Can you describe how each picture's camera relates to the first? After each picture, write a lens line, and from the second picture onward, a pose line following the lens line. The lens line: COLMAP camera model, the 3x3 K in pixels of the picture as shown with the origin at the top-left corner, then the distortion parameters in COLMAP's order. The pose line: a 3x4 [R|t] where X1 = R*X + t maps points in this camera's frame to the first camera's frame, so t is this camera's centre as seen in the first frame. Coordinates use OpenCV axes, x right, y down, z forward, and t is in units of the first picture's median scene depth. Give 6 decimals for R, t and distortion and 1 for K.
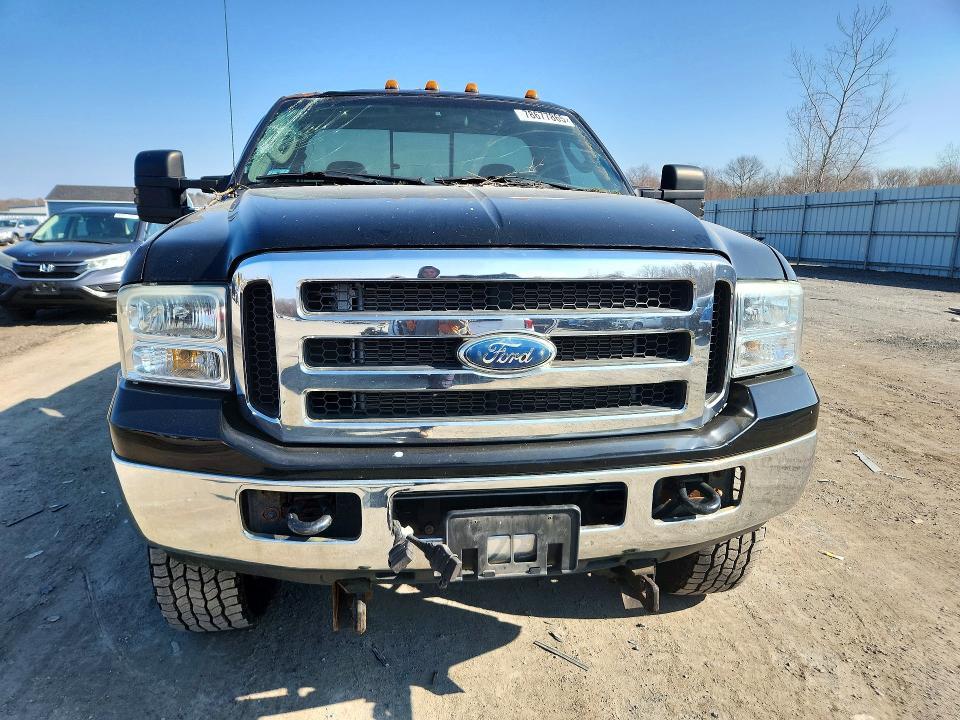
lens RADIAL K [[678.8, 0, 480.0], [0, 678.8, 360.0], [0, 0, 1]] dist [0.027137, -0.001018]
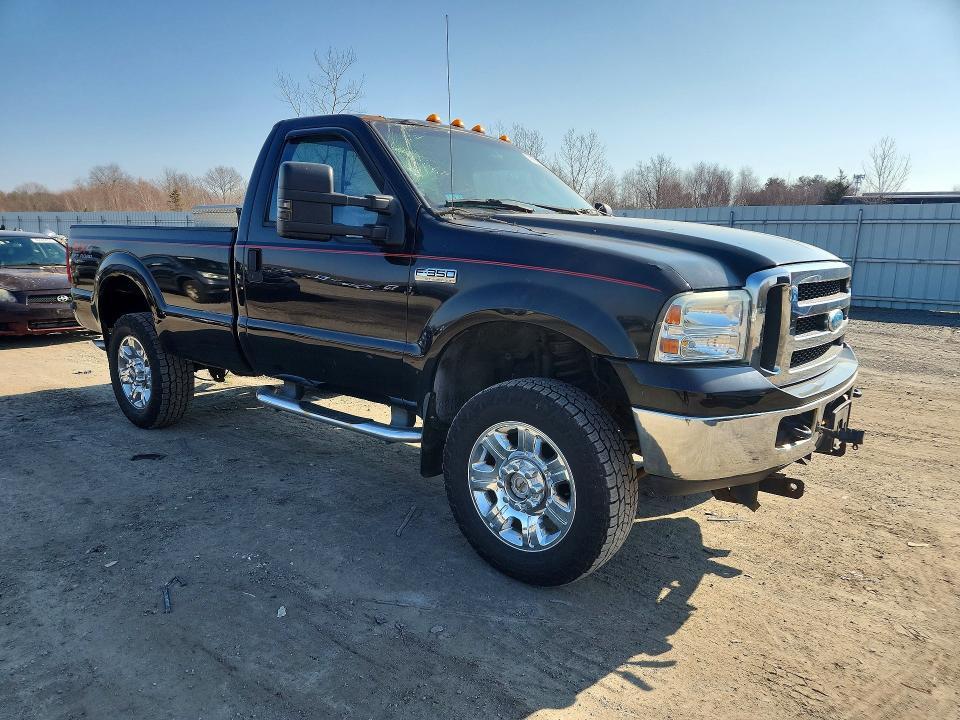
lens RADIAL K [[678.8, 0, 480.0], [0, 678.8, 360.0], [0, 0, 1]] dist [0.027137, -0.001018]
pose [[0.732250, -0.107838, 0.672444, -1.034914], [0.116139, 0.992694, 0.032727, -0.038724], [-0.671060, 0.054133, 0.739424, 0.162908]]
